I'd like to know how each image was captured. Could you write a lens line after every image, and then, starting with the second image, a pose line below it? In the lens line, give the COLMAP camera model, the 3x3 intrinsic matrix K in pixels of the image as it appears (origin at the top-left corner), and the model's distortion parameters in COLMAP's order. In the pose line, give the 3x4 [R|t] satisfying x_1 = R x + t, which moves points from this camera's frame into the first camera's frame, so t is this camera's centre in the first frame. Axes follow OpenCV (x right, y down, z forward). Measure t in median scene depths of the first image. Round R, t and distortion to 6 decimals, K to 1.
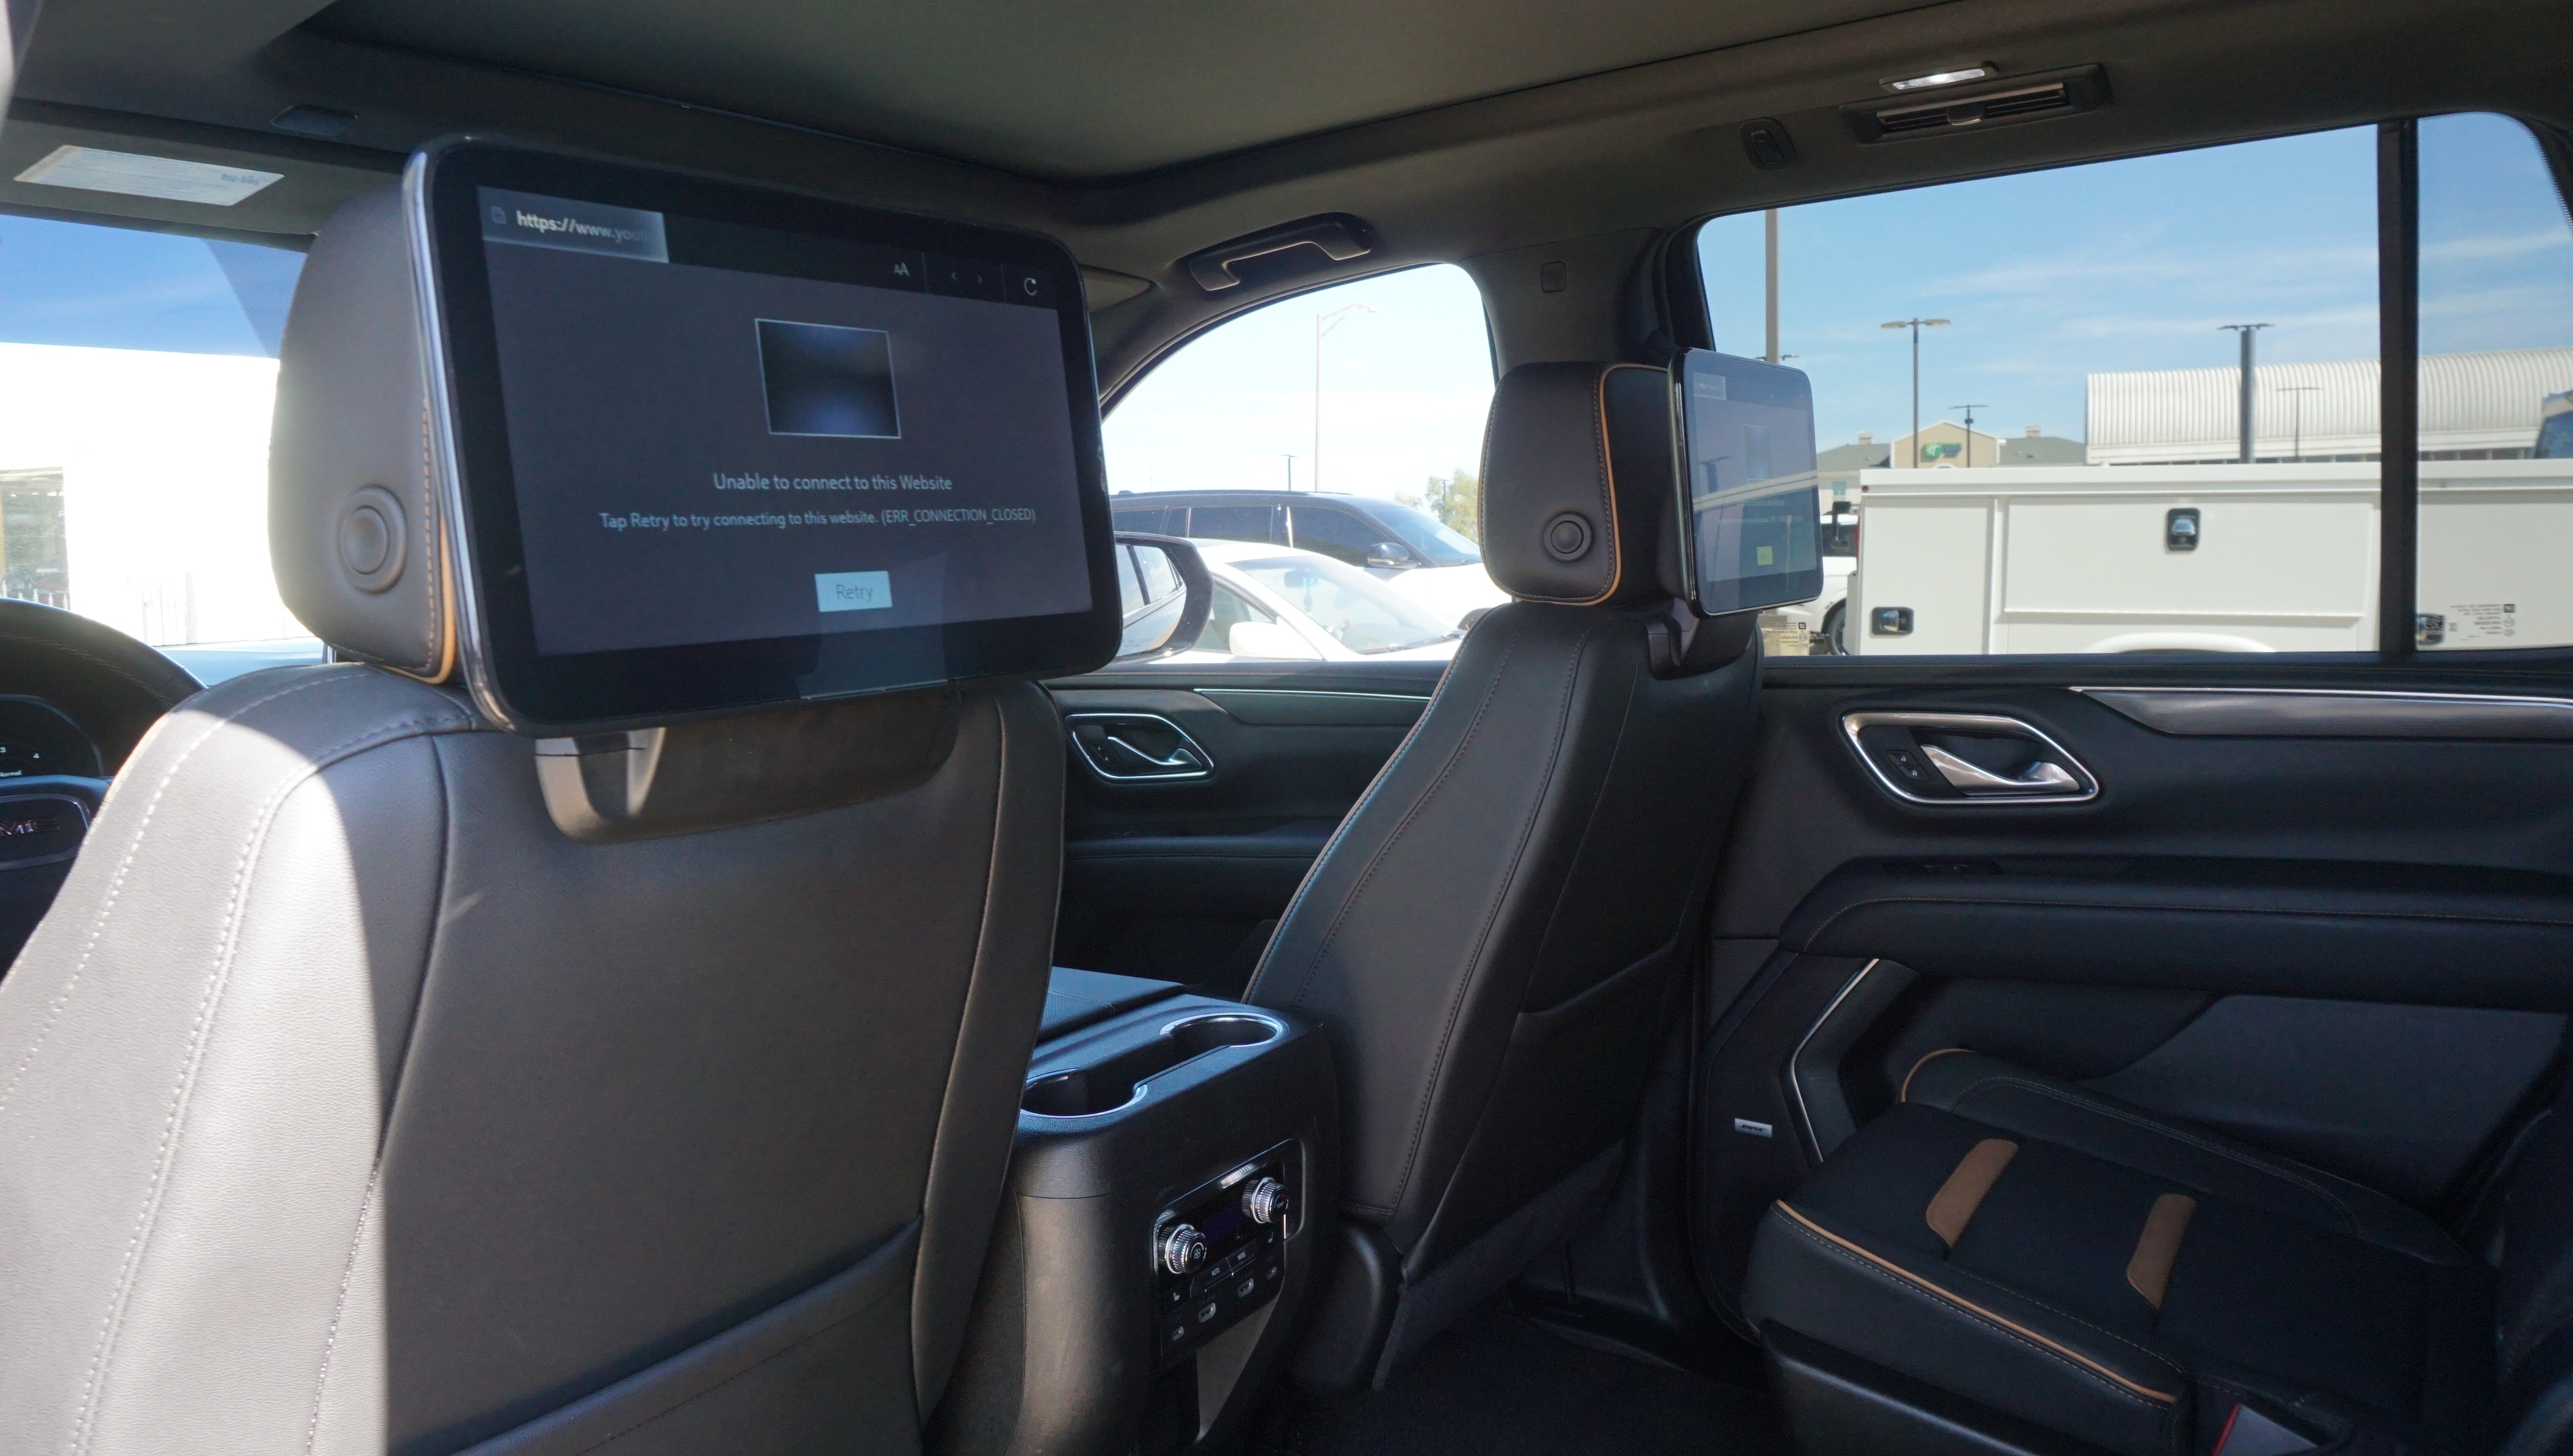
lens RADIAL K [[1738.1, 0, 1264.1], [0, 1738.1, 728.0], [0, 0, 1]] dist [-0.046387, 0.035241]
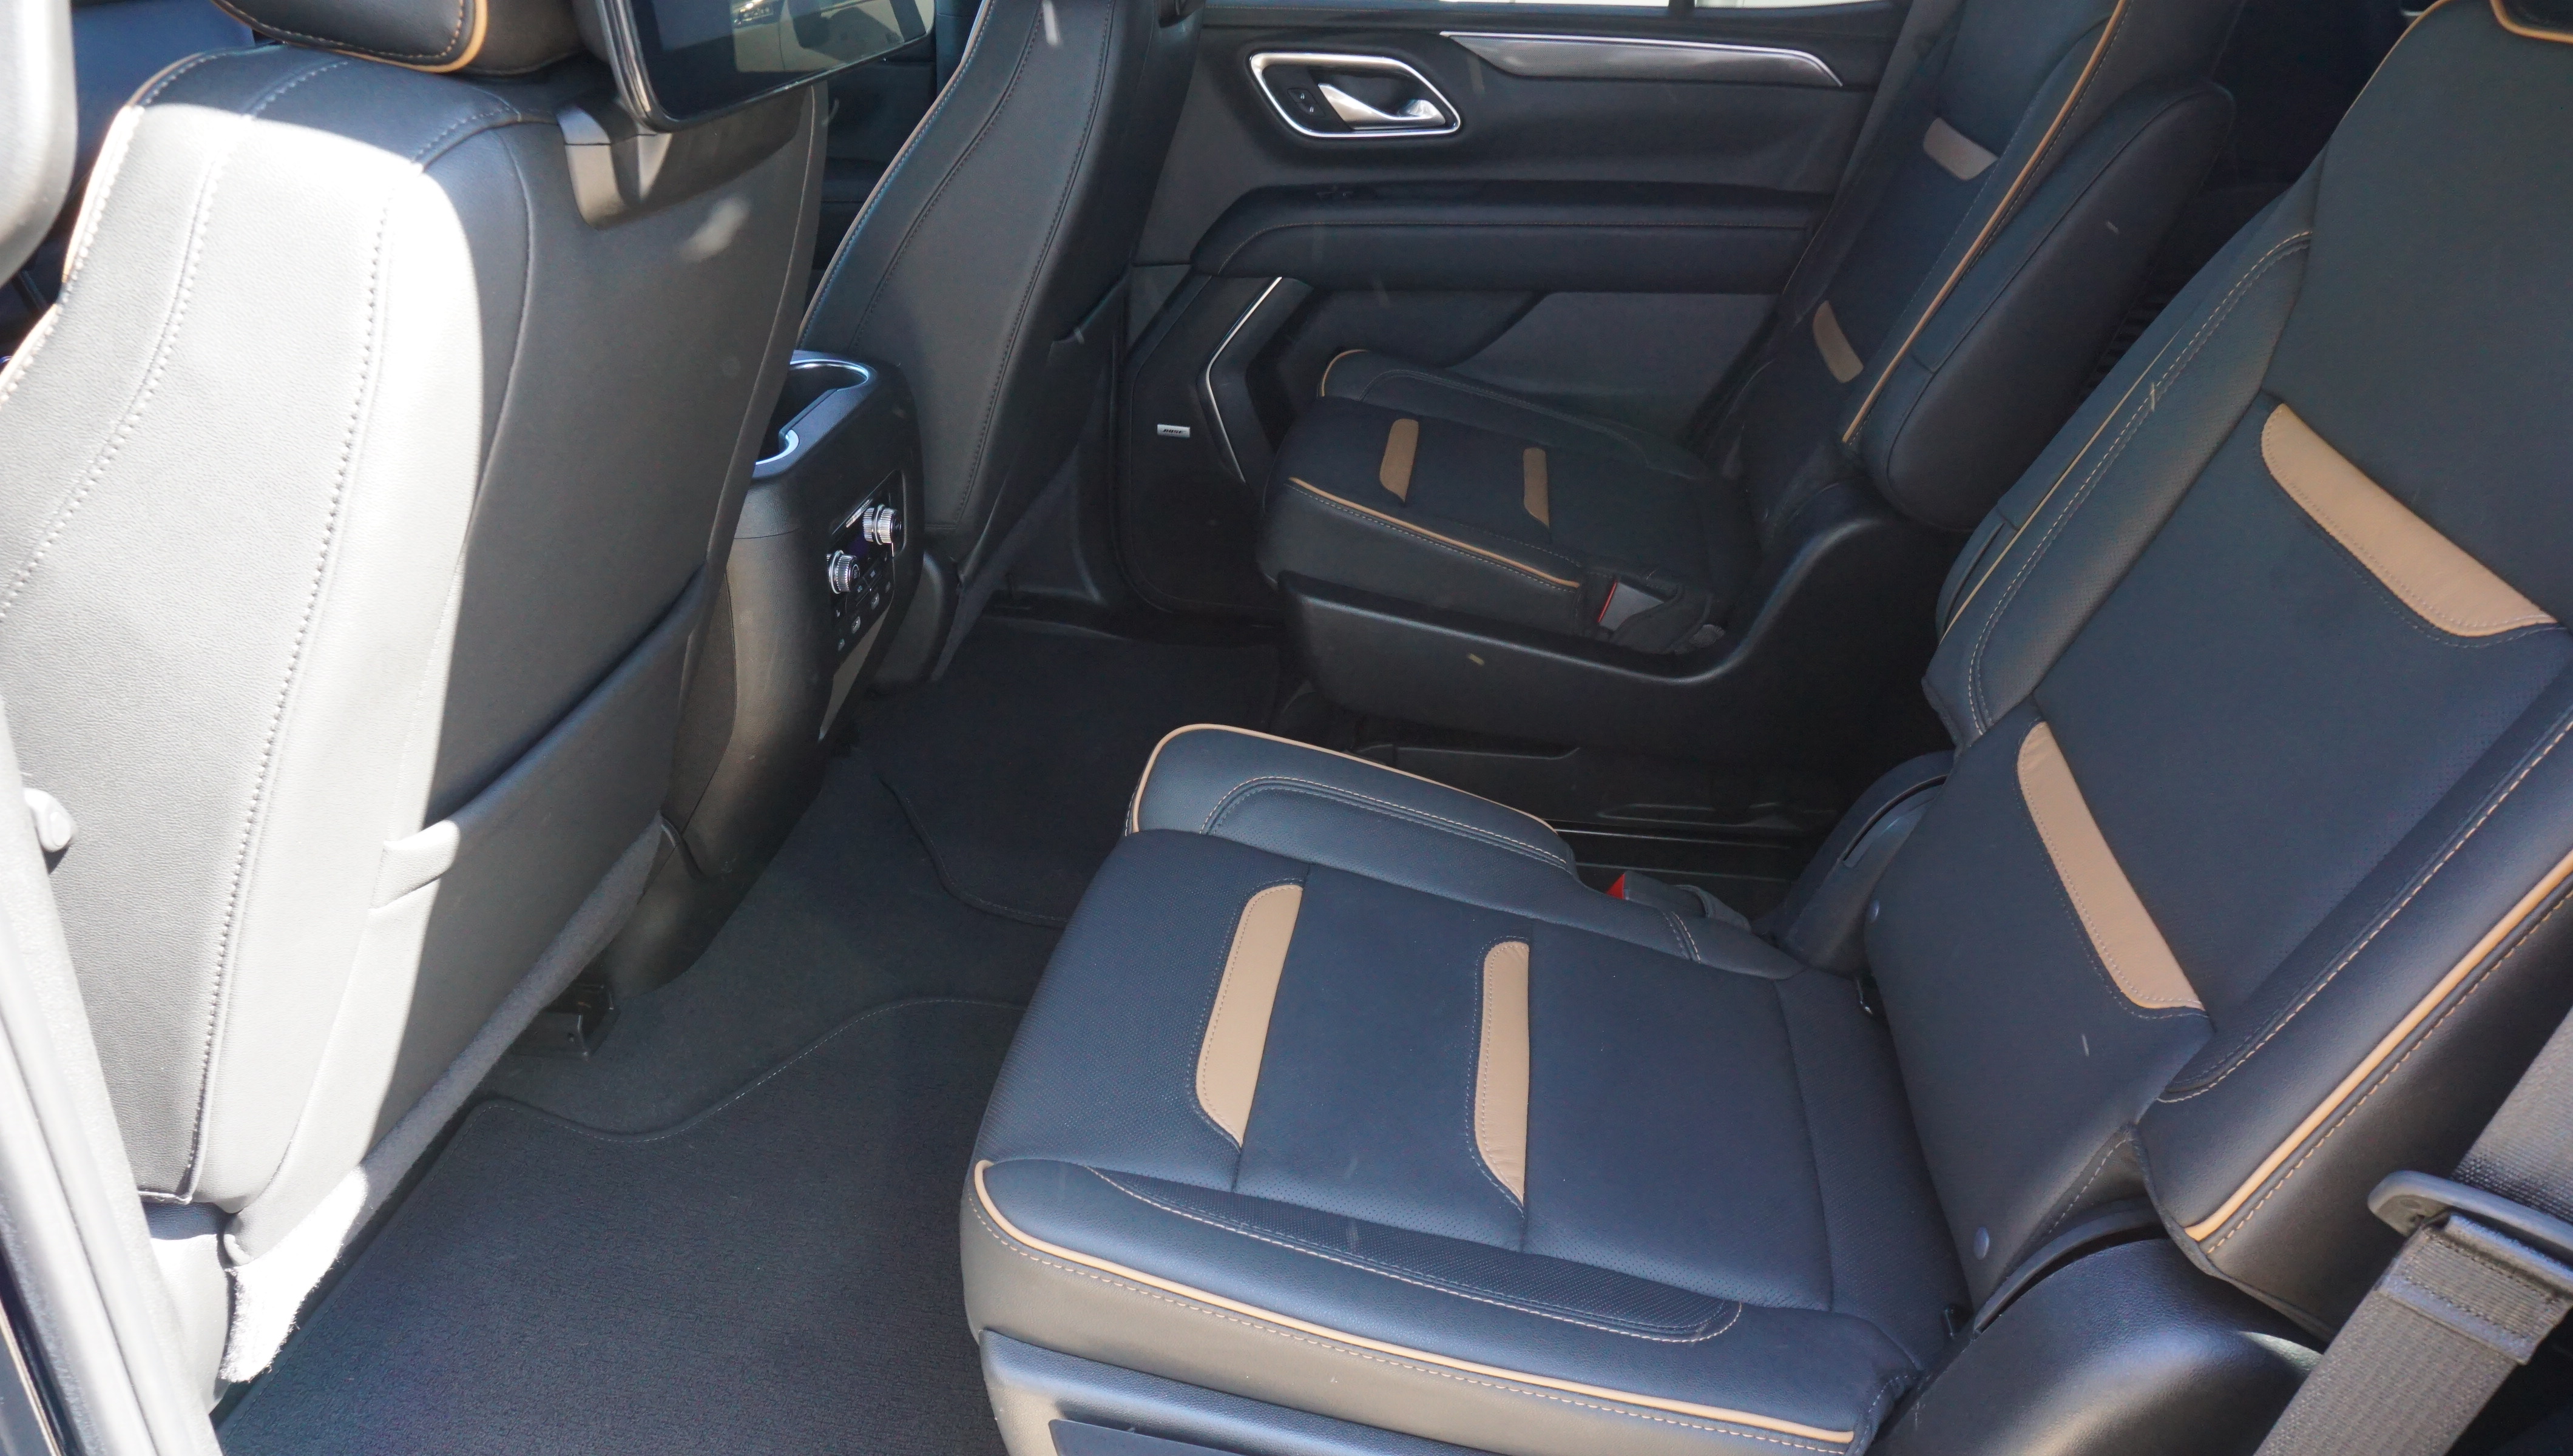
lens RADIAL K [[1738.1, 0, 1274.0], [0, 1738.1, 720.3], [0, 0, 1]] dist [-0.046387, 0.035241]
pose [[0.889178, -0.162584, 0.427701, -0.235730], [-0.005550, 0.930841, 0.365383, -0.018610], [-0.457527, -0.327264, 0.826781, -0.075763]]
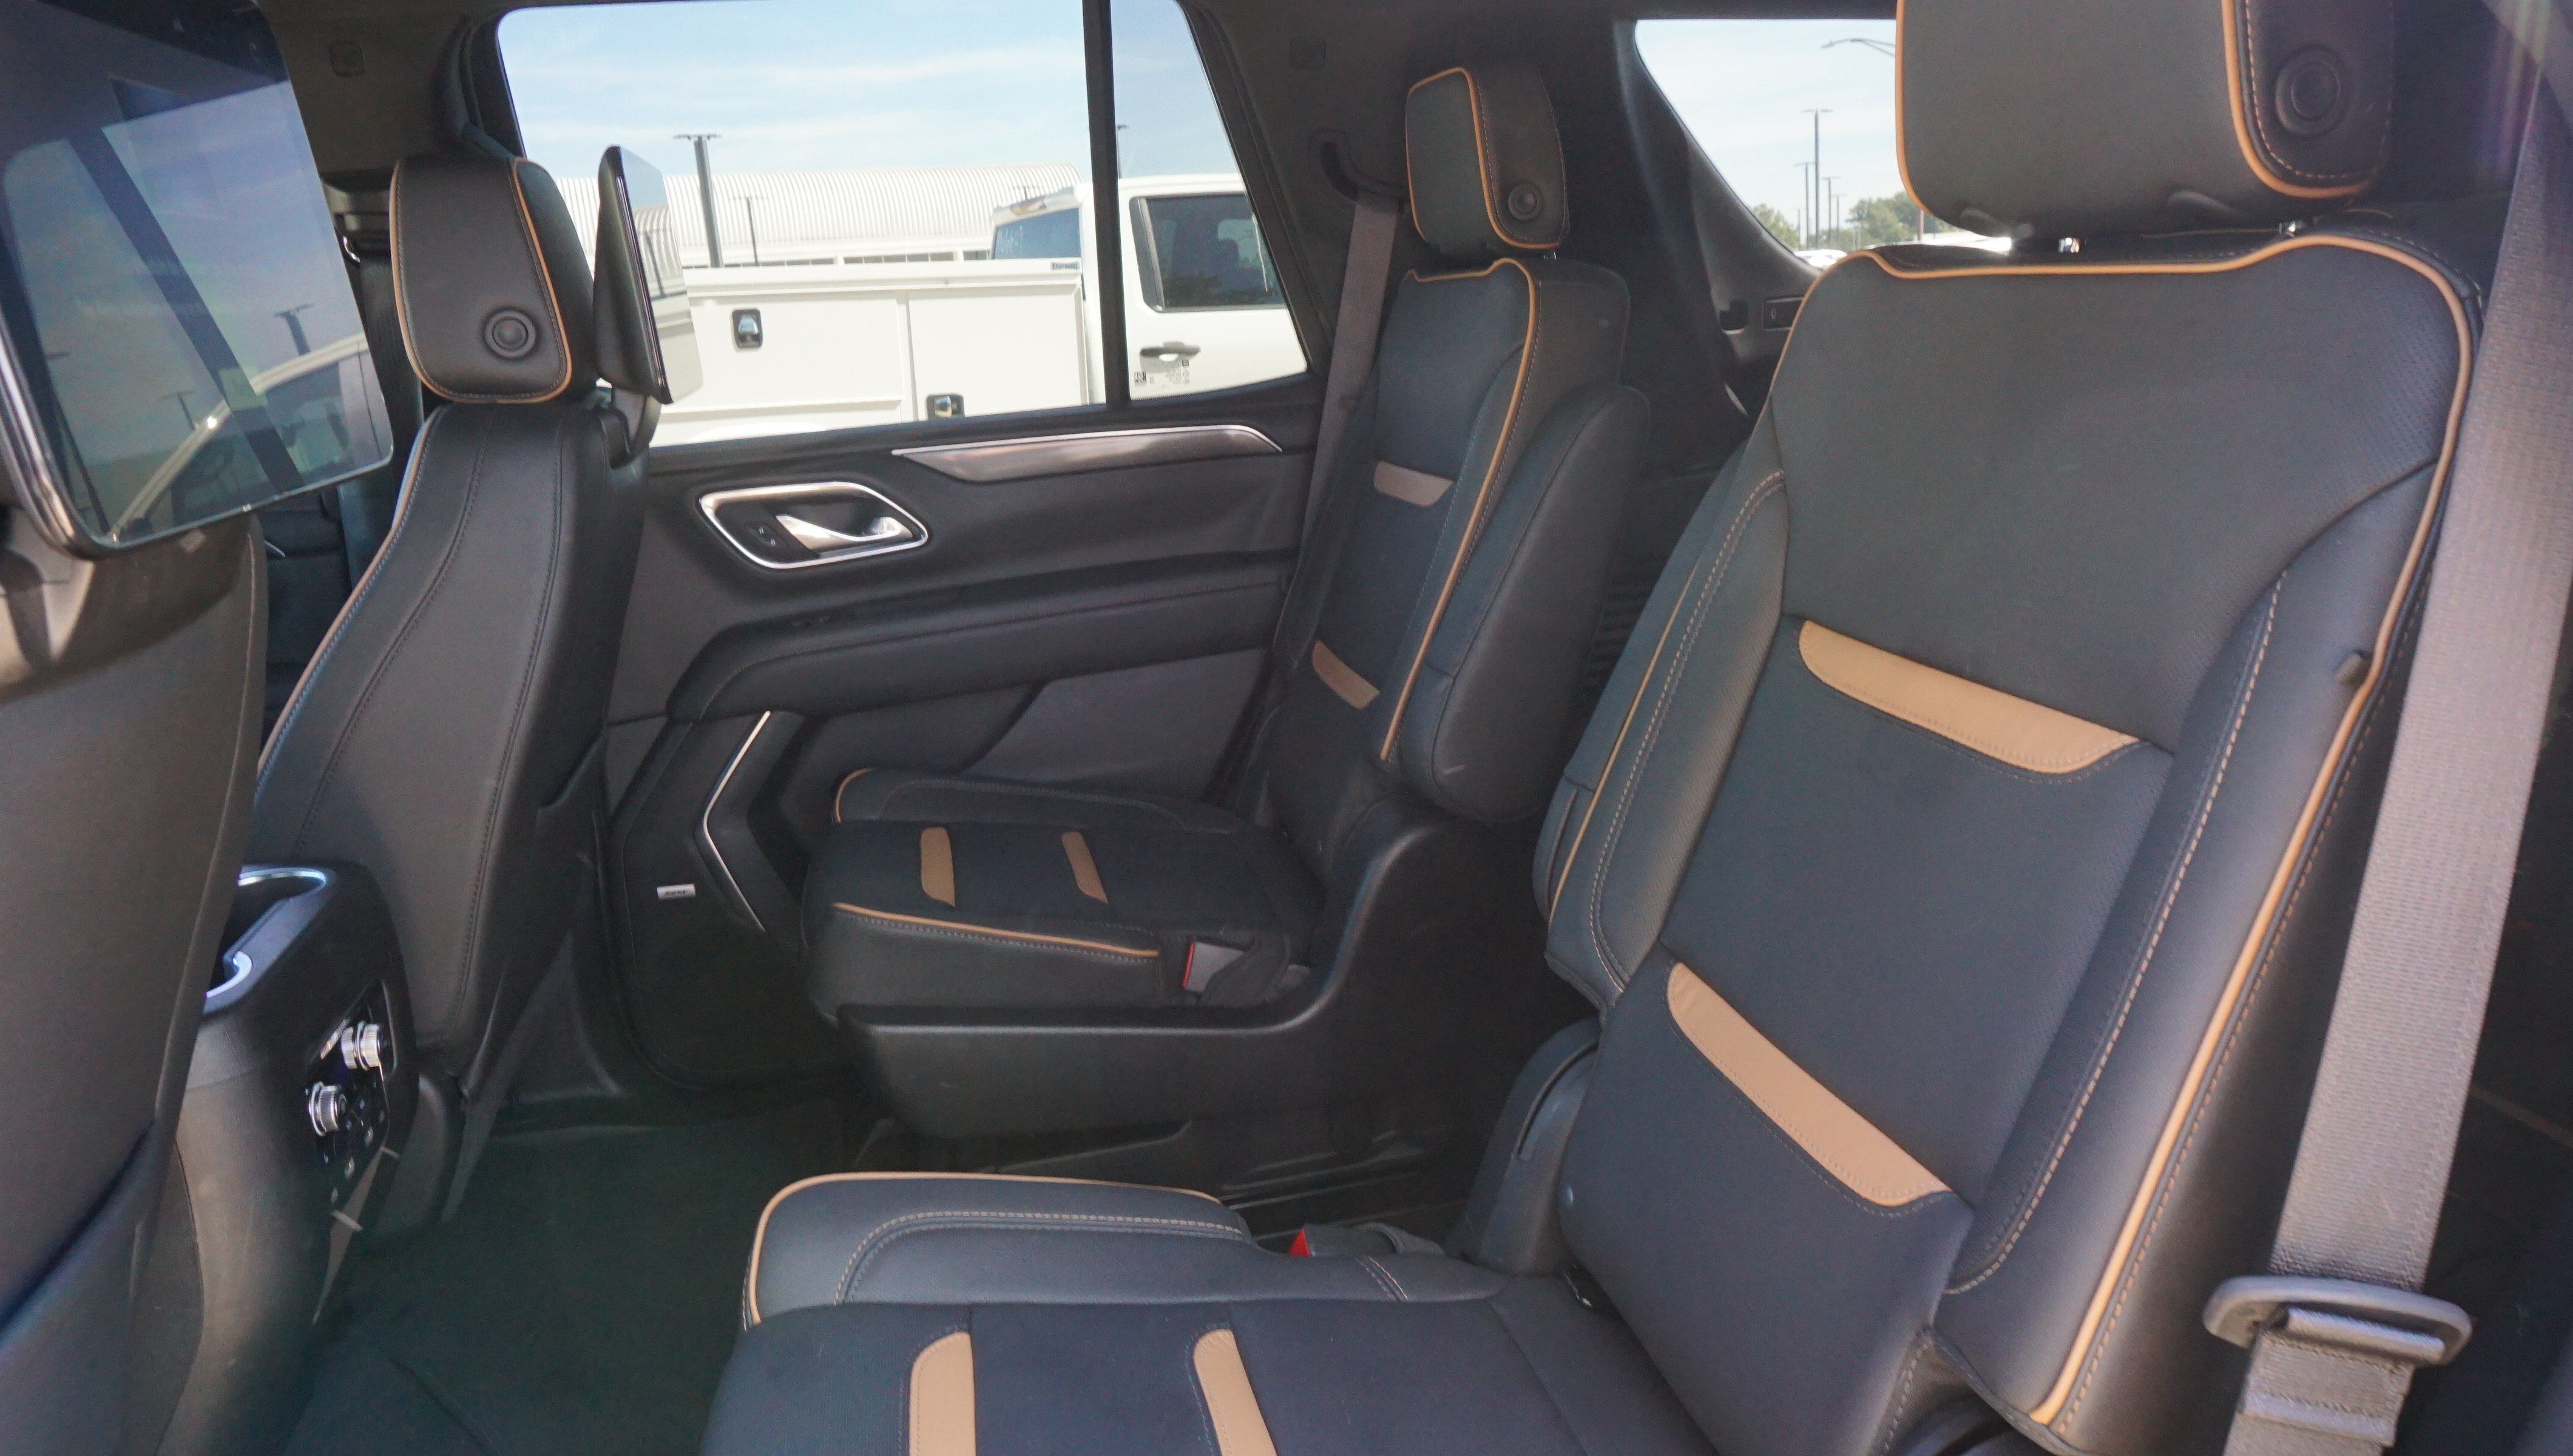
lens RADIAL K [[1738.1, 0, 1291.5], [0, 1738.1, 721.5], [0, 0, 1]] dist [-0.046387, 0.035241]
pose [[0.678895, -0.188568, 0.709608, -0.250685], [0.114053, 0.981811, 0.151785, 0.009687], [-0.725323, -0.022113, 0.688054, -0.017722]]
